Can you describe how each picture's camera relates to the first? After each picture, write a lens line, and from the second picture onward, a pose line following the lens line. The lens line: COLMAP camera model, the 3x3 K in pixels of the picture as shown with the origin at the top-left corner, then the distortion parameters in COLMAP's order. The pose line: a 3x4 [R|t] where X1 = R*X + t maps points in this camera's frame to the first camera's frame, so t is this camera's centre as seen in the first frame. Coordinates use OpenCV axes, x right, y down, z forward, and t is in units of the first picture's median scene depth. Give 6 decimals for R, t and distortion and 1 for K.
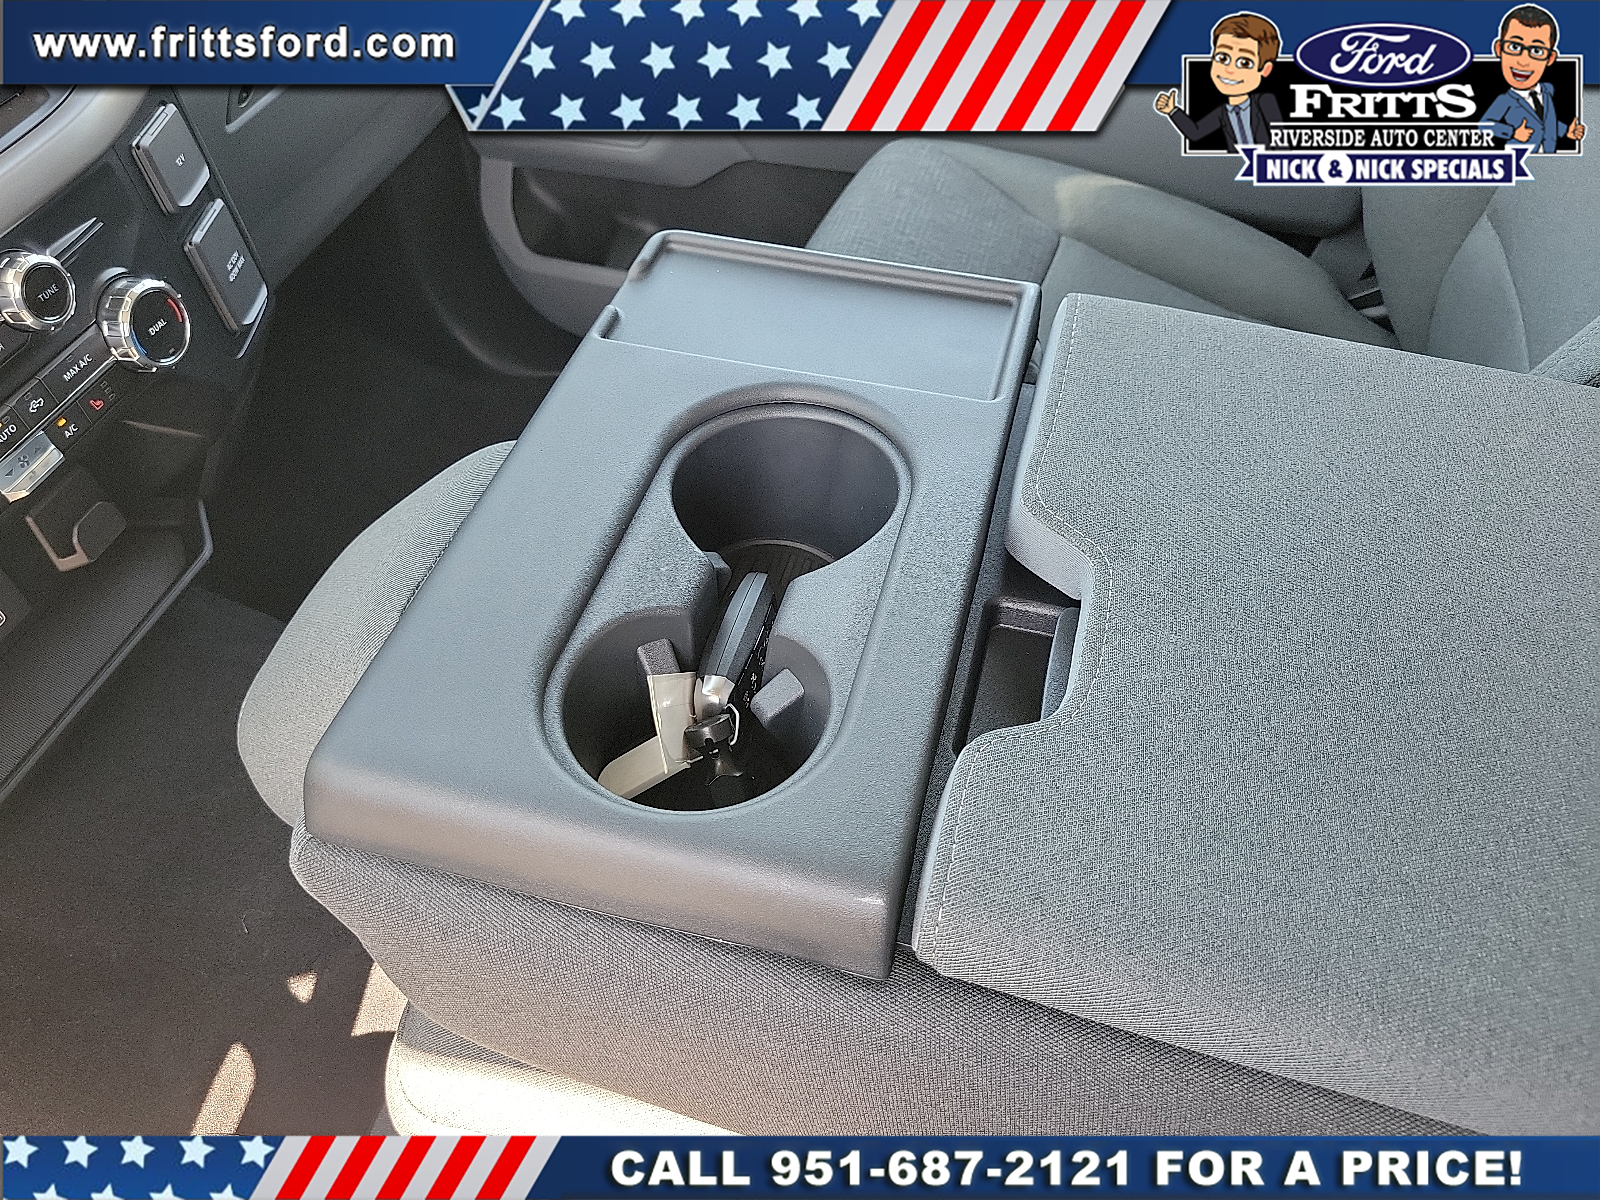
lens RADIAL K [[1221.1, 0, 802.7], [0, 1221.1, 601.4], [0, 0, 1]] dist [0.025594, -0.020828]
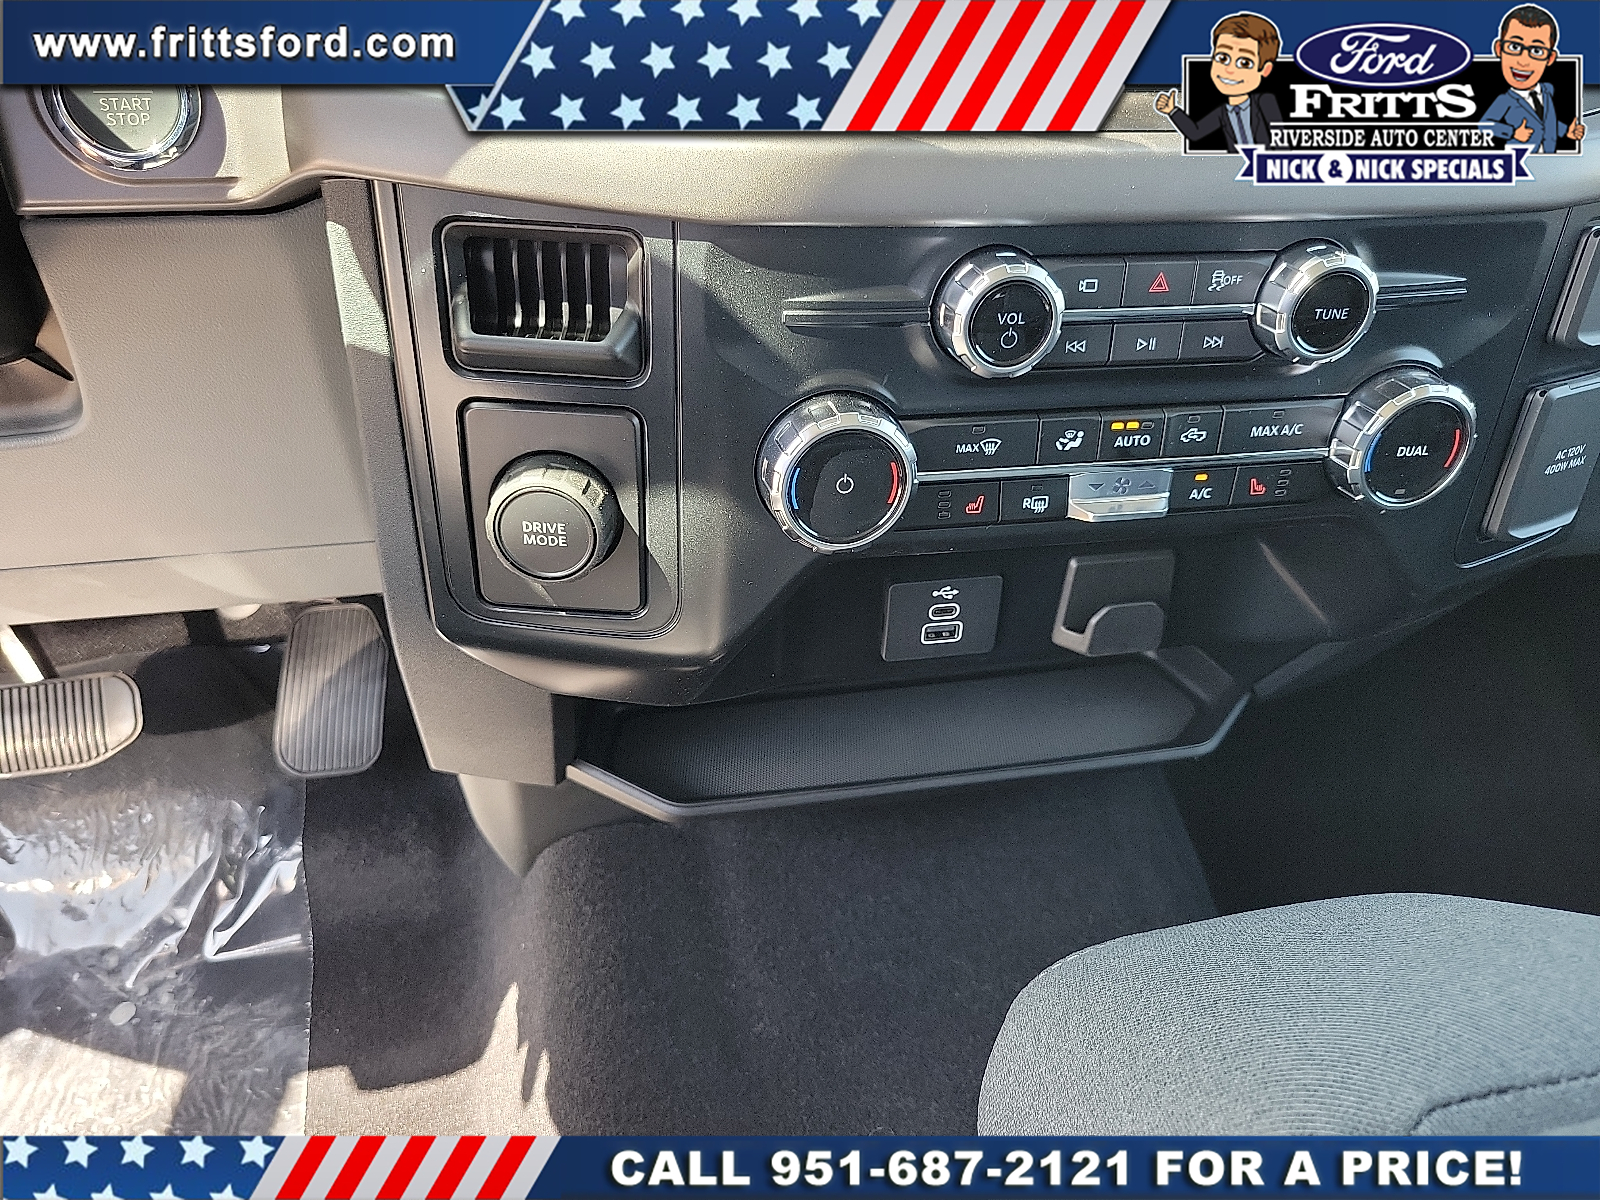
lens RADIAL K [[1221.1, 0, 787.8], [0, 1221.1, 596.9], [0, 0, 1]] dist [0.025594, -0.020828]
pose [[0.469397, 0.548178, -0.692219, -0.197335], [-0.691799, 0.715479, 0.097485, -0.005265], [0.548707, 0.433118, 0.715073, 0.404472]]
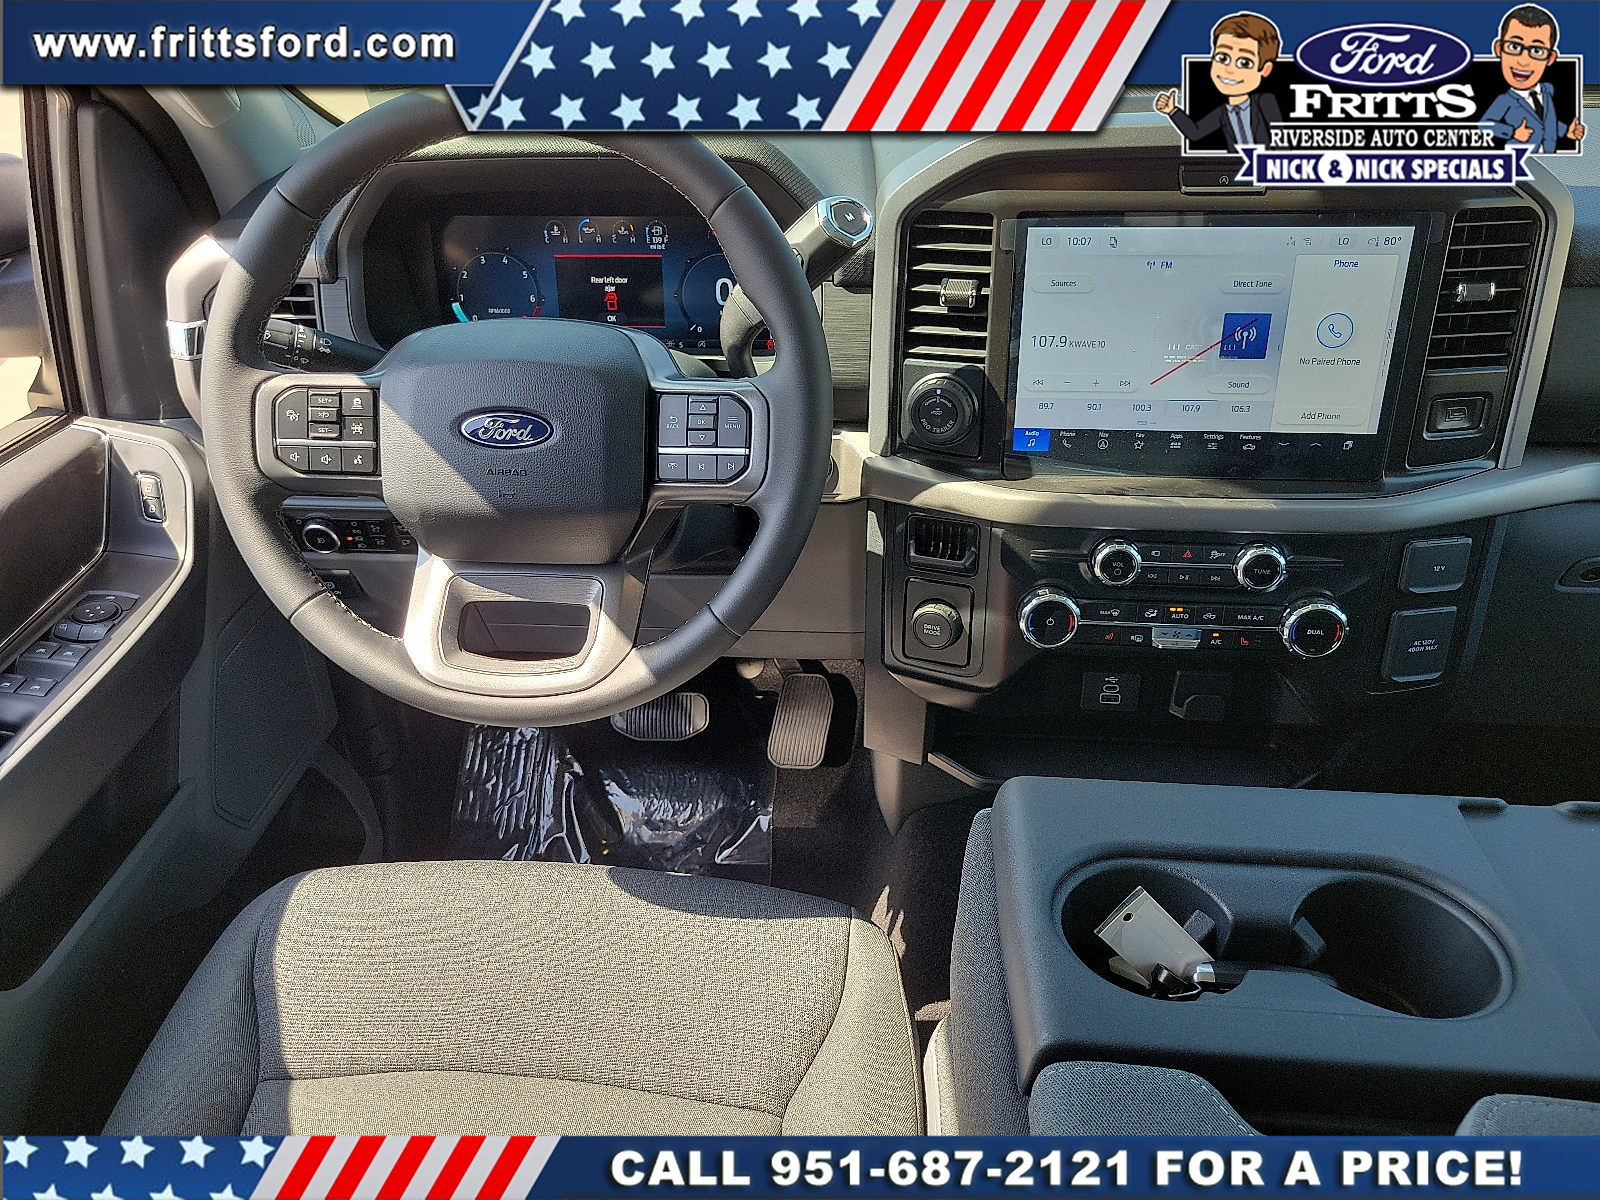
lens RADIAL K [[1221.1, 0, 783.0], [0, 1221.1, 608.7], [0, 0, 1]] dist [0.025594, -0.020828]
pose [[0.169896, 0.498626, -0.850004, 0.606384], [-0.714618, 0.656268, 0.242142, -0.147510], [0.678569, 0.566290, 0.467824, -0.128232]]
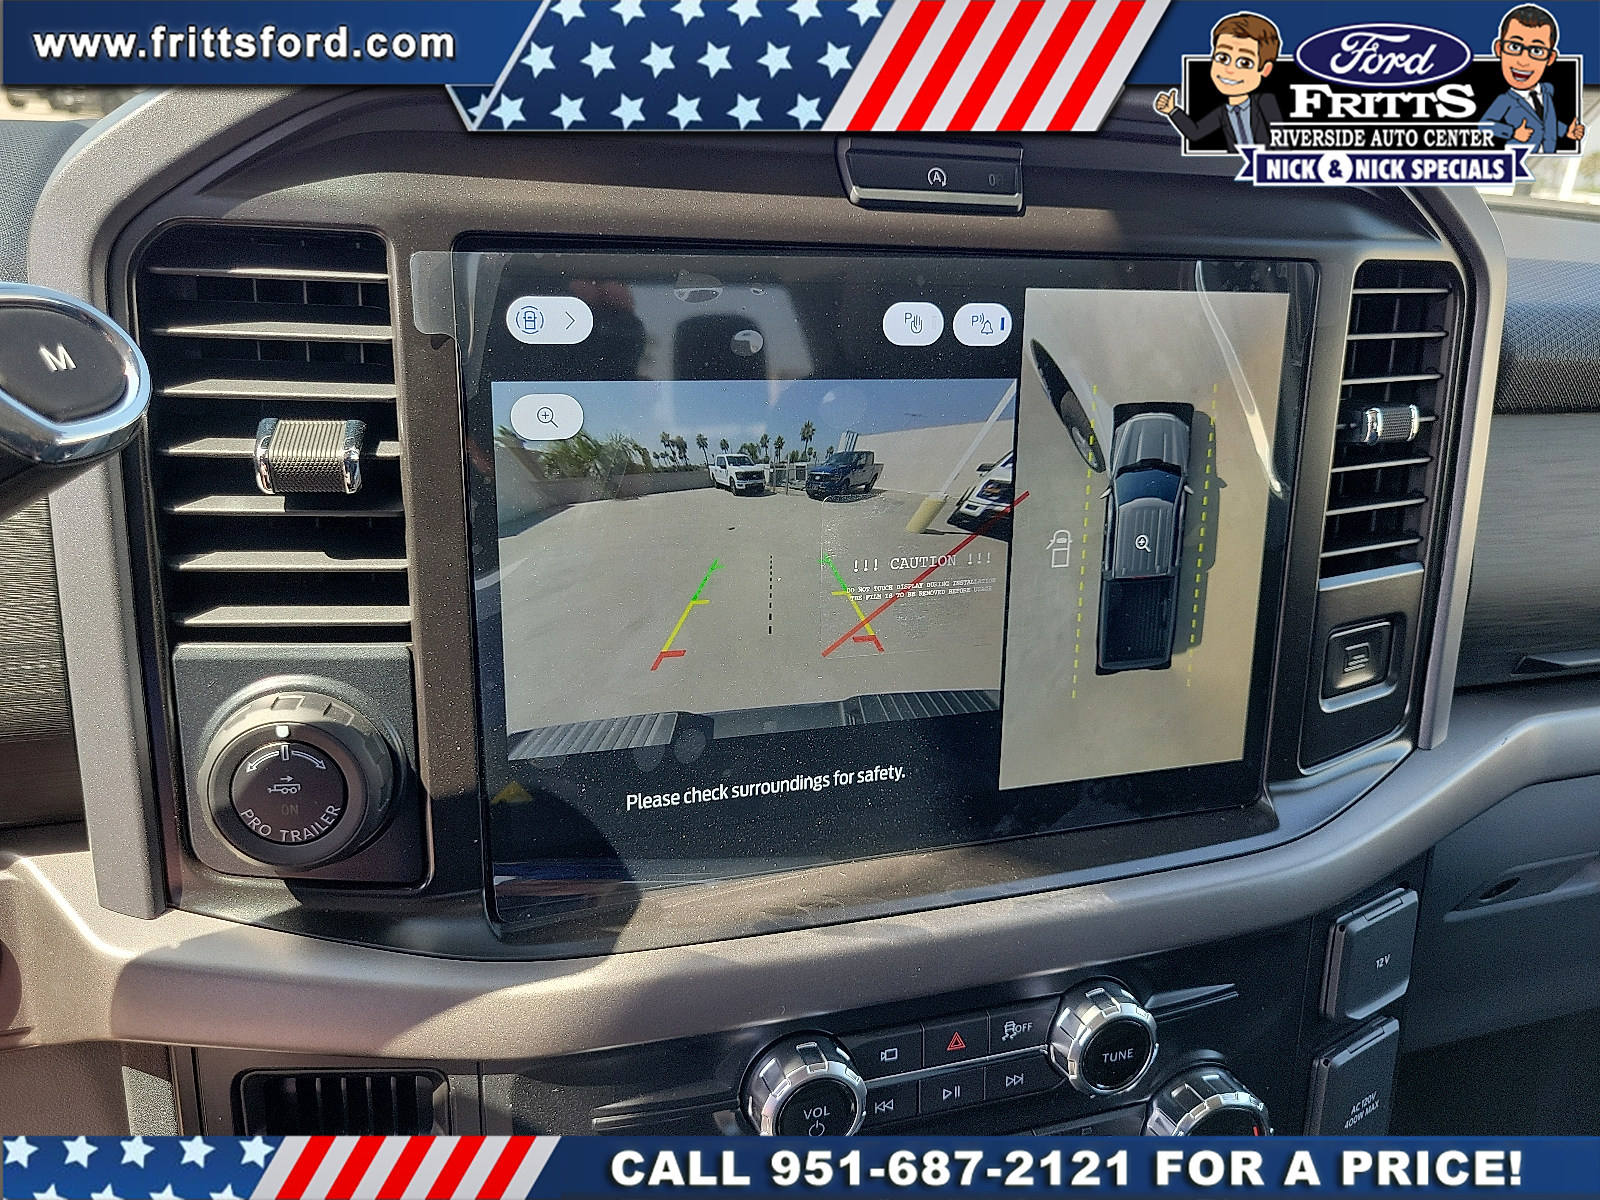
lens RADIAL K [[1221.1, 0, 784.6], [0, 1221.1, 615.0], [0, 0, 1]] dist [0.025594, -0.020828]
pose [[0.569955, 0.321185, -0.756301, -0.255264], [-0.644632, 0.745538, -0.169186, -0.182332], [0.509511, 0.583964, 0.631969, 0.295821]]
